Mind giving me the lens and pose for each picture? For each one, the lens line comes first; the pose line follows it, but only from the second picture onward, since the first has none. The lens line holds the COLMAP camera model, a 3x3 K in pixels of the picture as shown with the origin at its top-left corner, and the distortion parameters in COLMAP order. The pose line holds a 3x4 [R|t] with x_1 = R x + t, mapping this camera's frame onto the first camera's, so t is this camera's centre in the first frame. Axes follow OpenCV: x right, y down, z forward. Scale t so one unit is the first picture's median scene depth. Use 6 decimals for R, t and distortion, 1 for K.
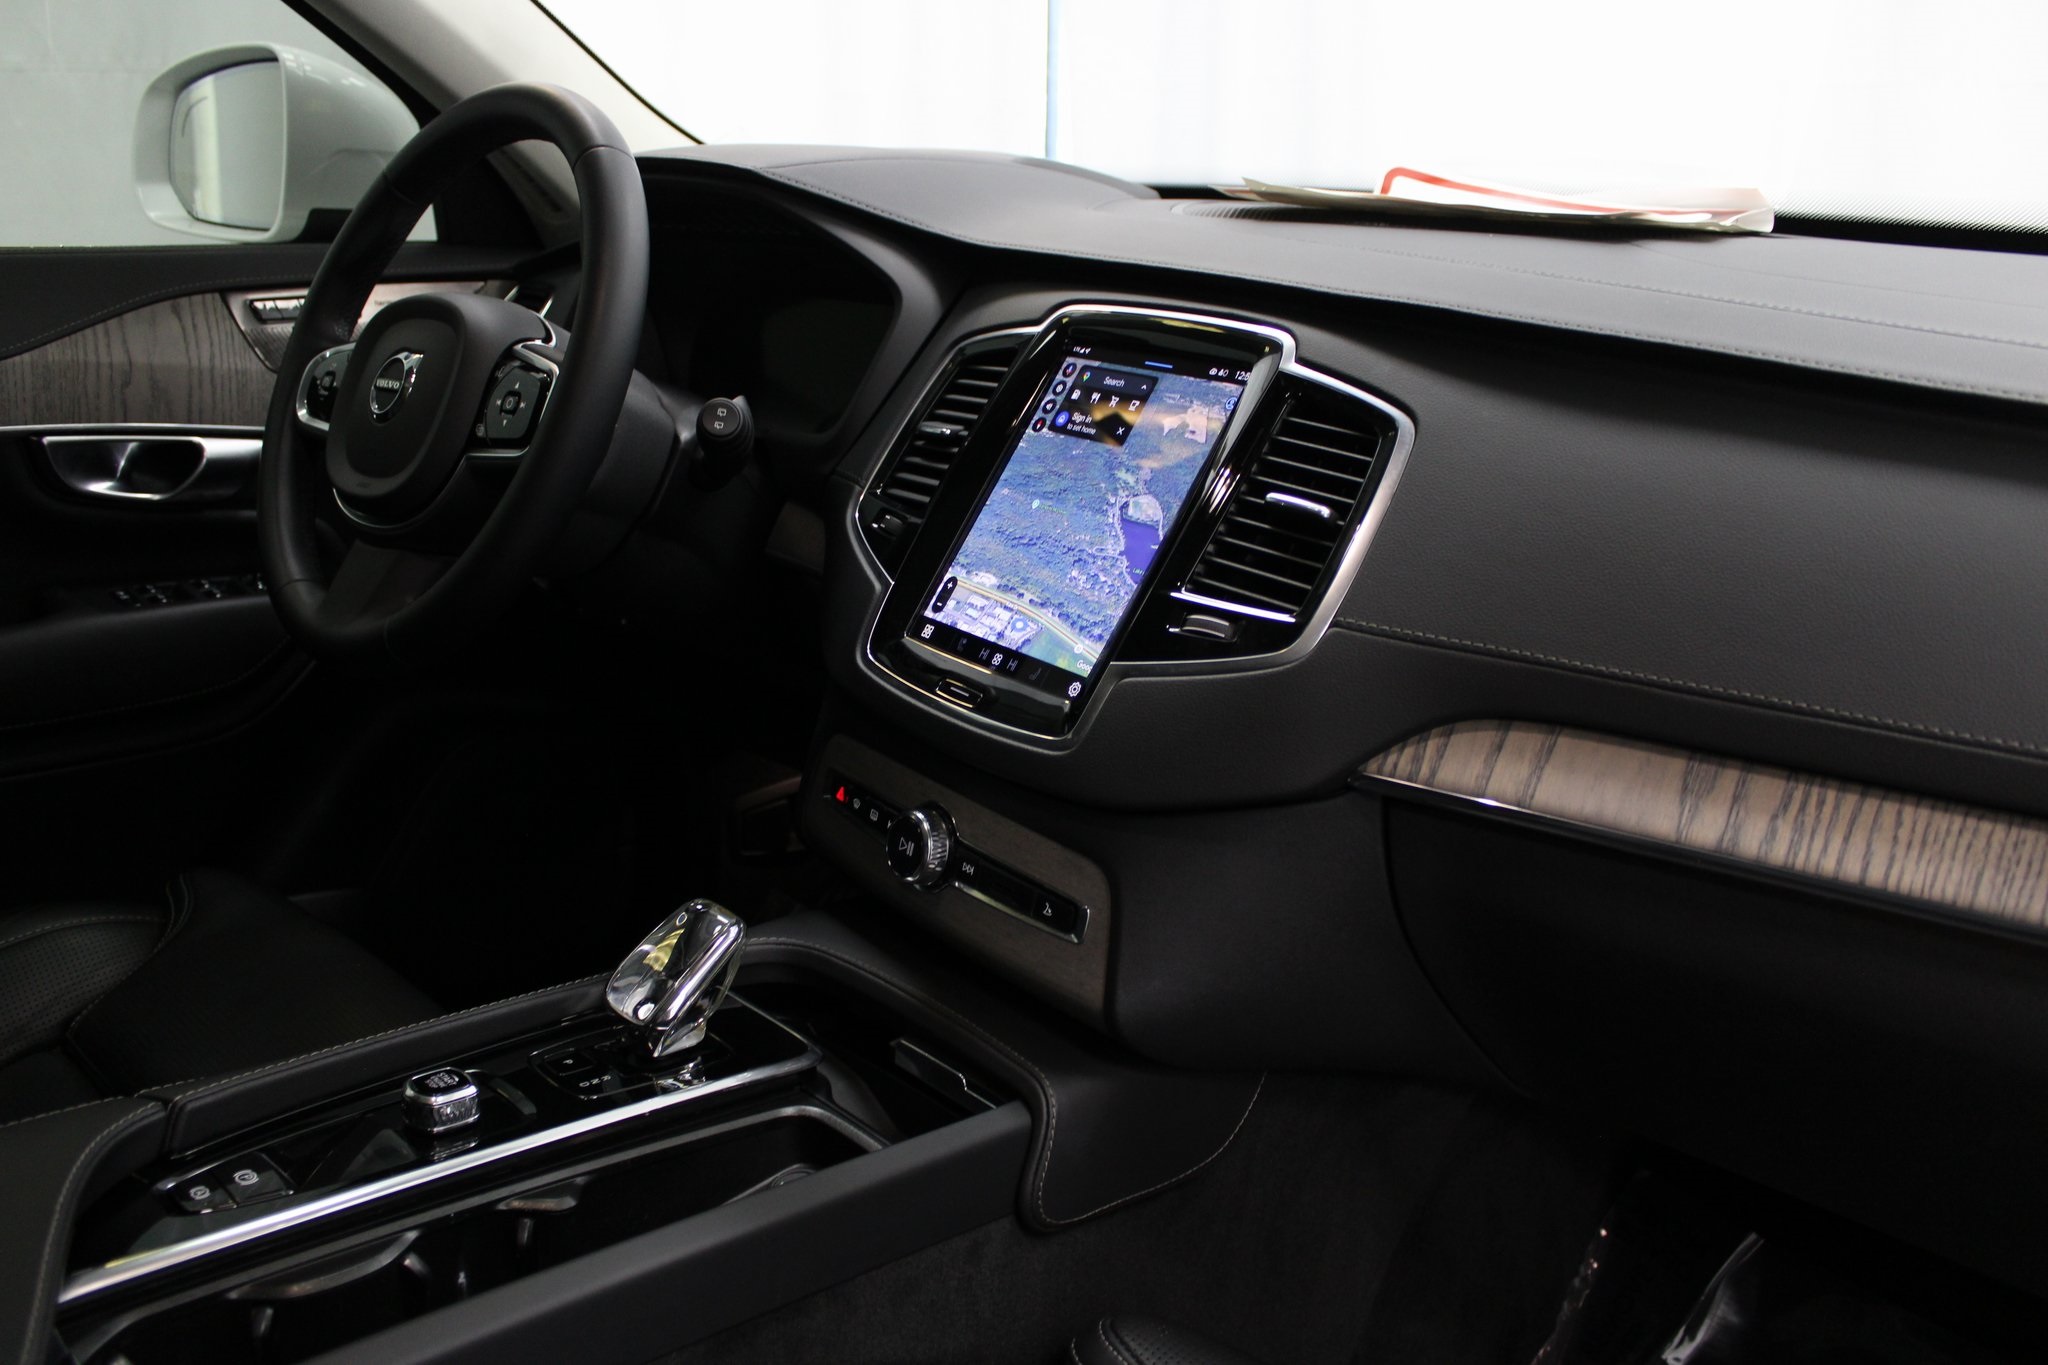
lens RADIAL K [[1683.0, 0, 1028.9], [0, 1683.0, 671.7], [0, 0, 1]] dist [-0.159185, 0.115827]
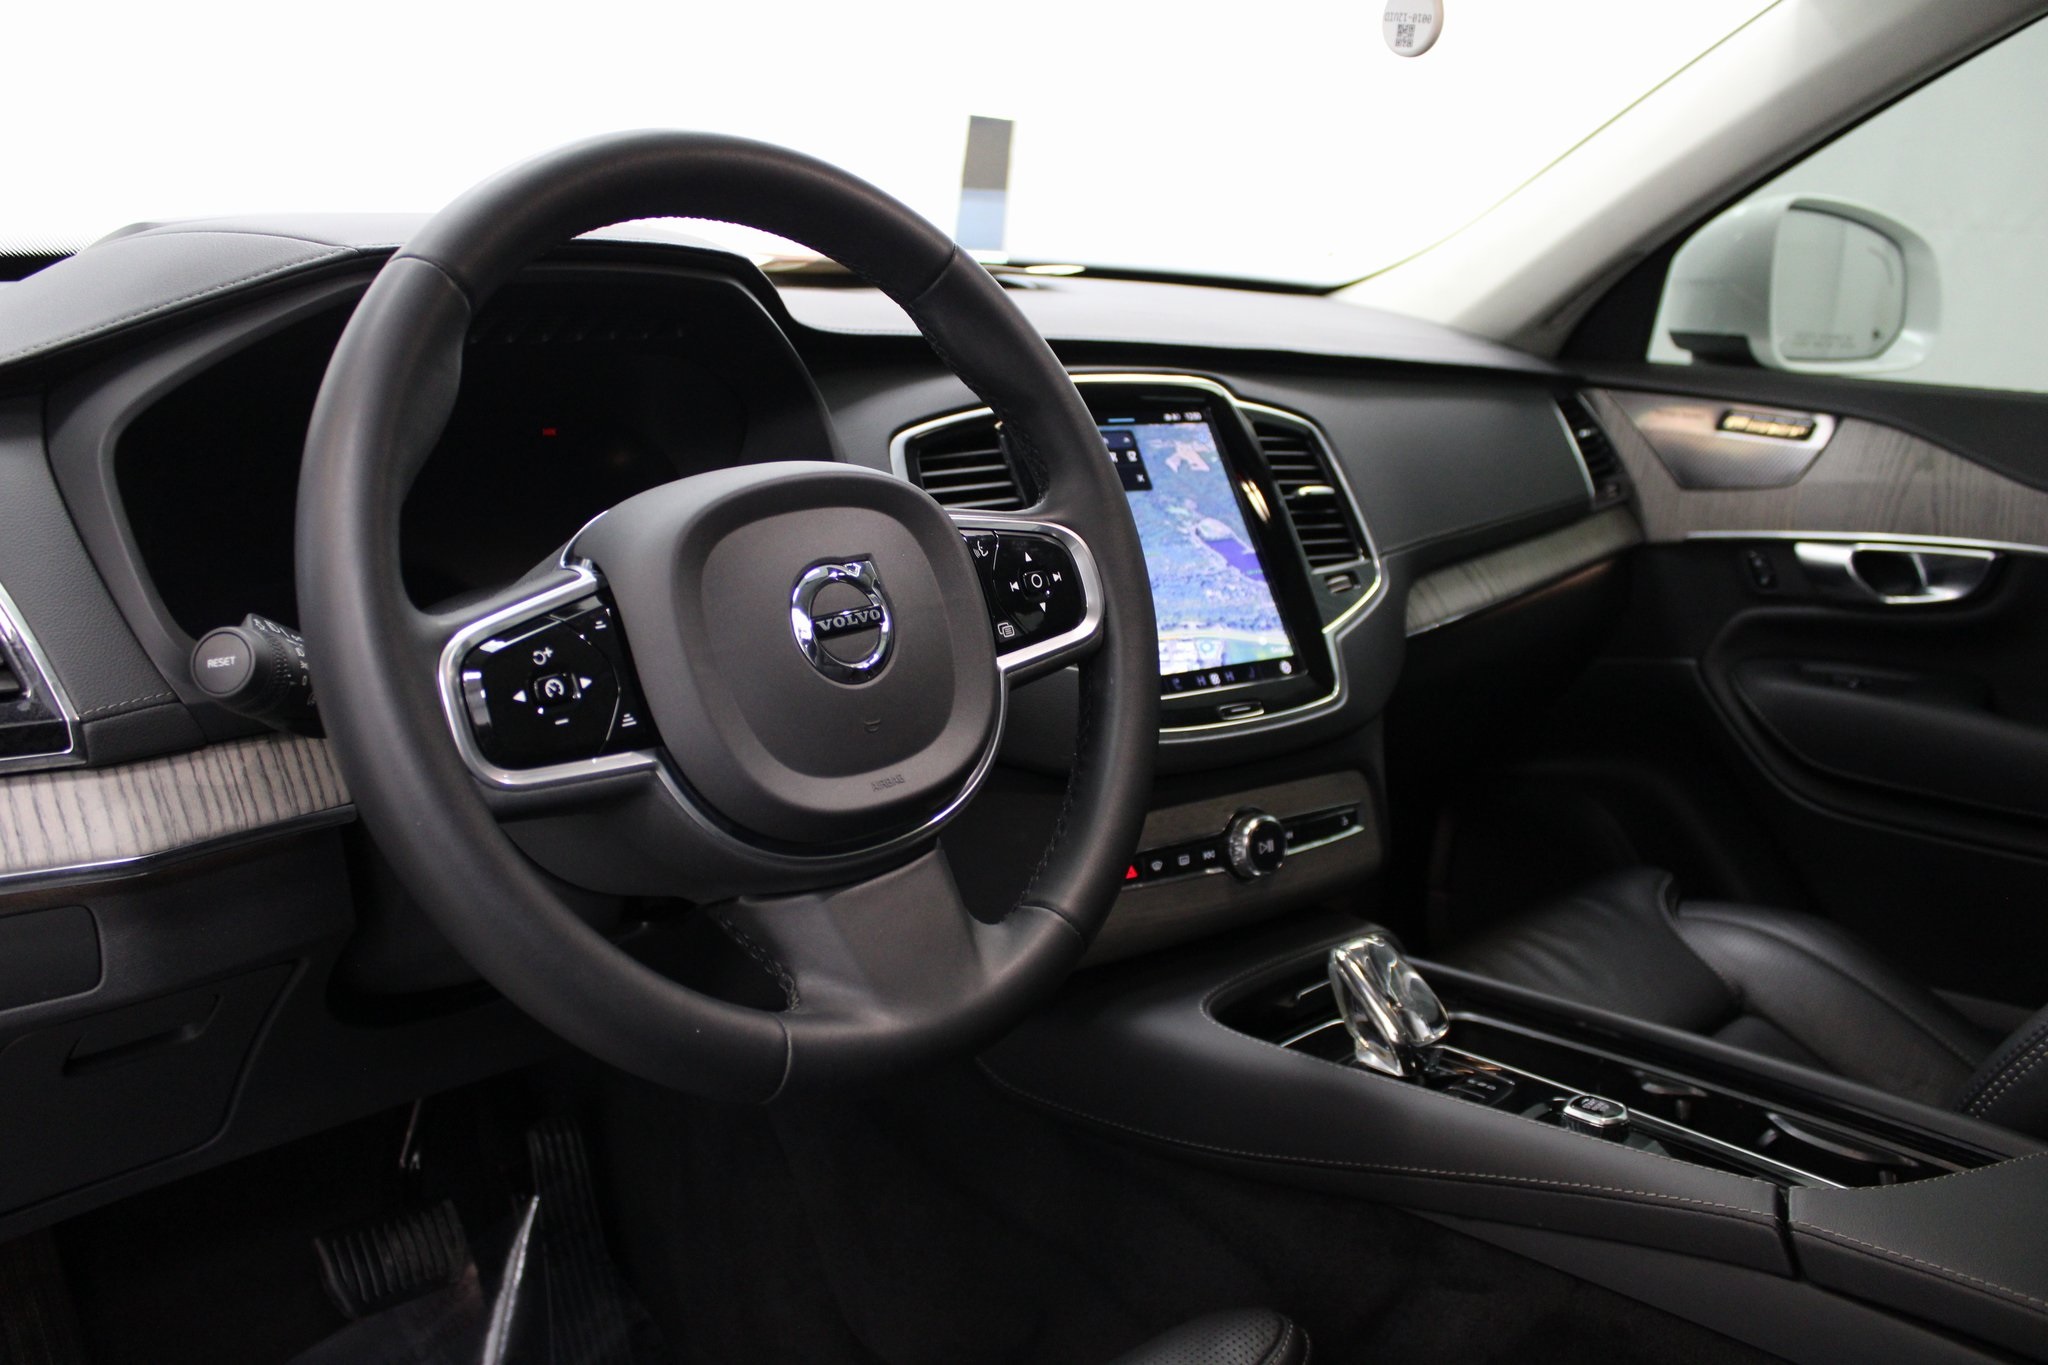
lens RADIAL K [[1683.0, 0, 1031.6], [0, 1683.0, 677.1], [0, 0, 1]] dist [-0.159185, 0.115827]
pose [[0.020382, -0.281079, 0.959468, -1.154422], [0.242211, 0.932468, 0.268024, -0.356503], [-0.970010, 0.226930, 0.087086, 1.018018]]
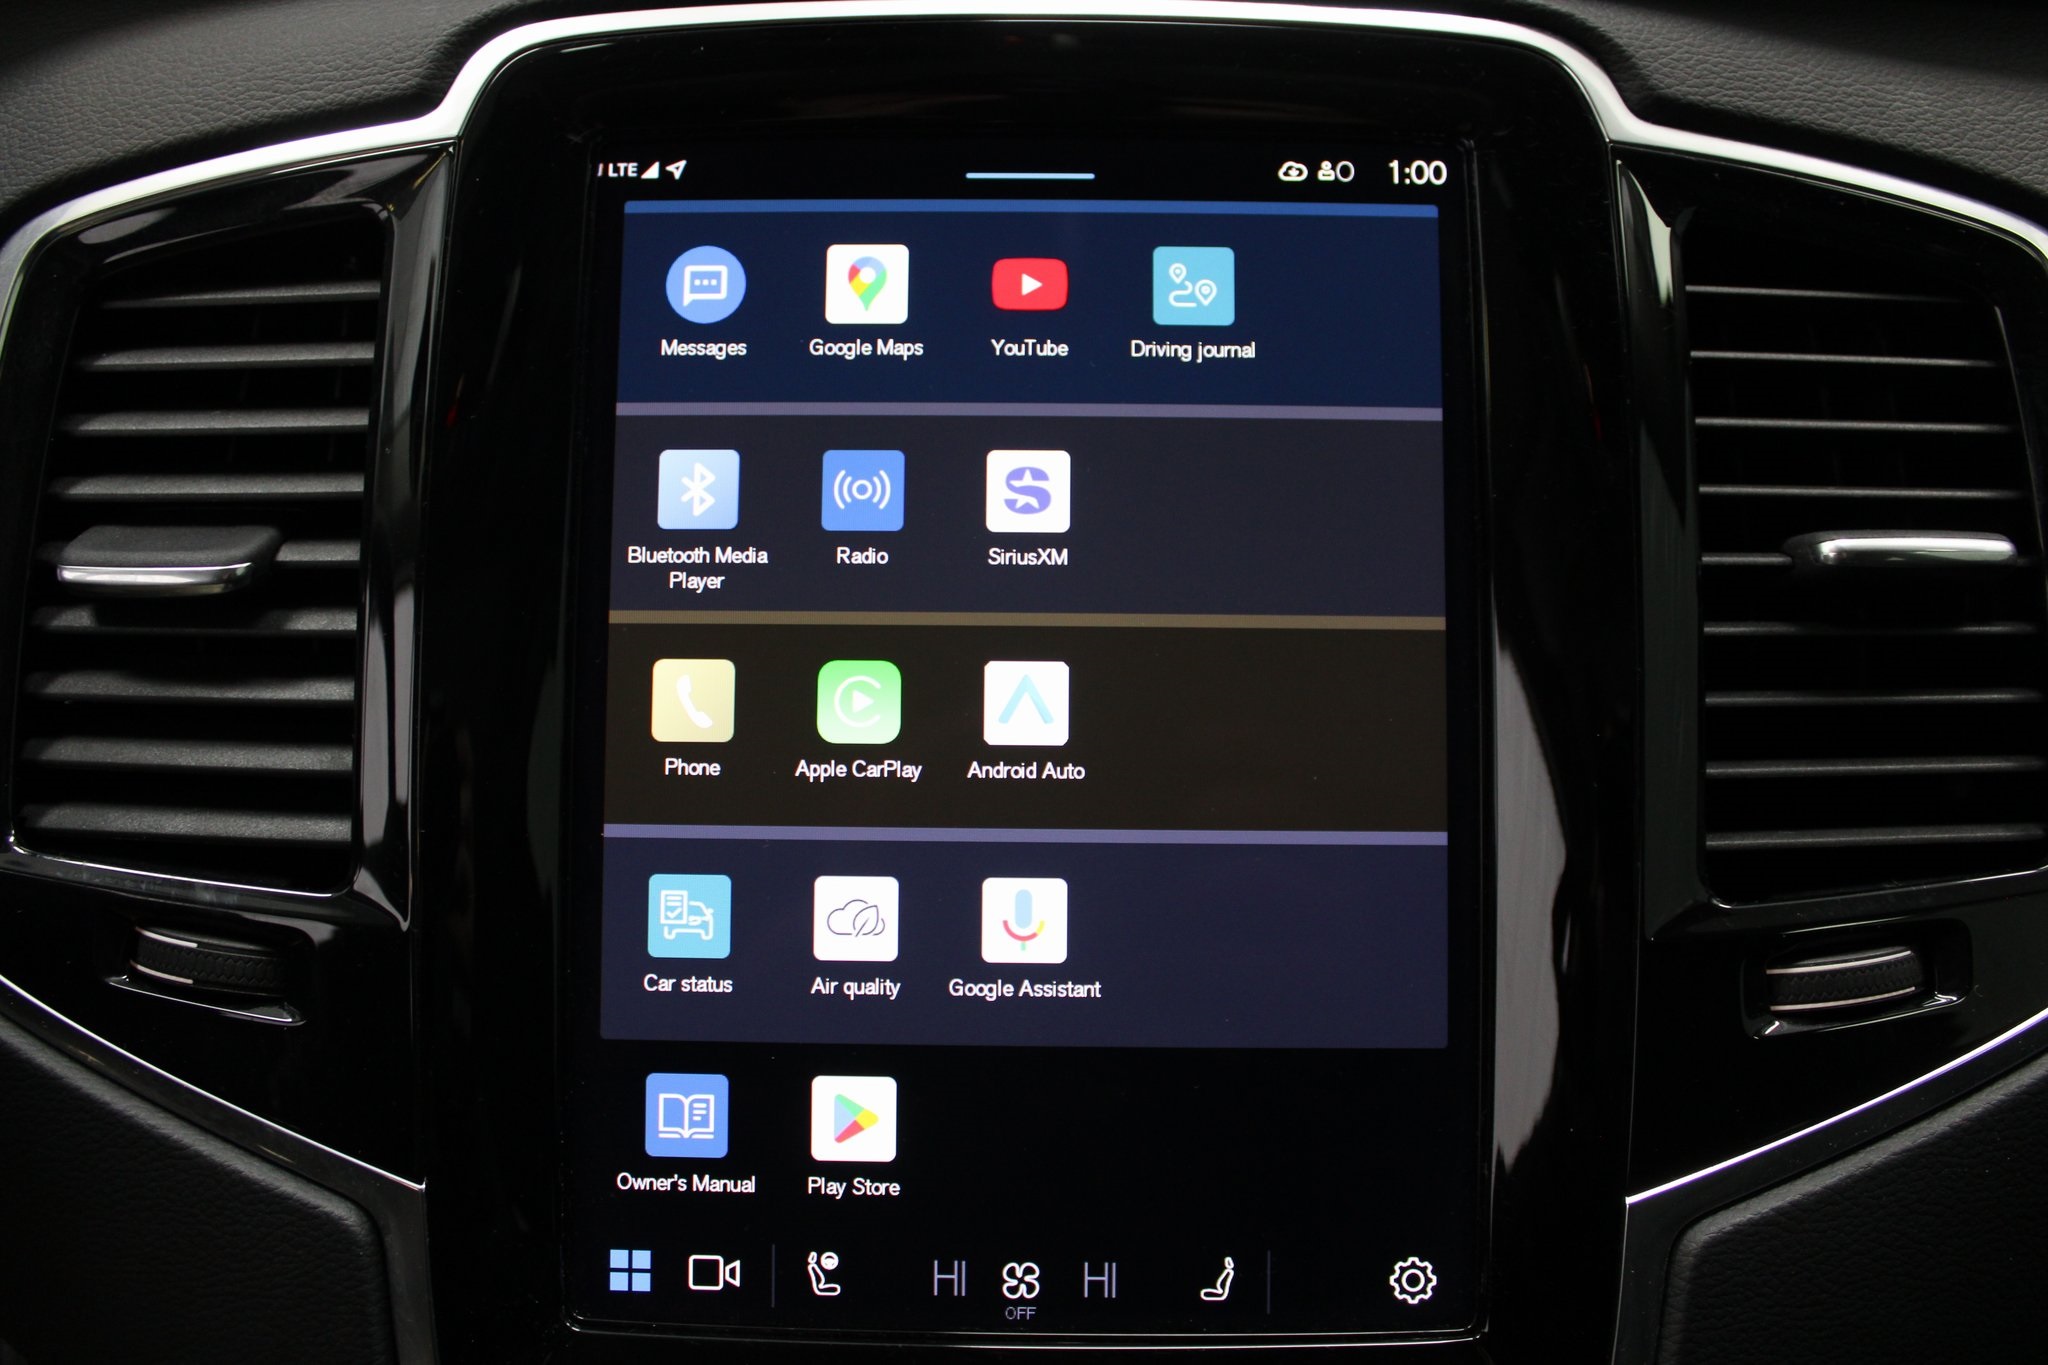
lens RADIAL K [[1819.5, 0, 1012.6], [0, 1819.5, 682.5], [0, 0, 1]] dist [-0.144678, 0.112994]
pose [[0.636494, -0.417943, 0.648227, -0.185491], [0.244611, 0.906453, 0.344251, -0.218321], [-0.731465, -0.060551, 0.679186, 0.782482]]
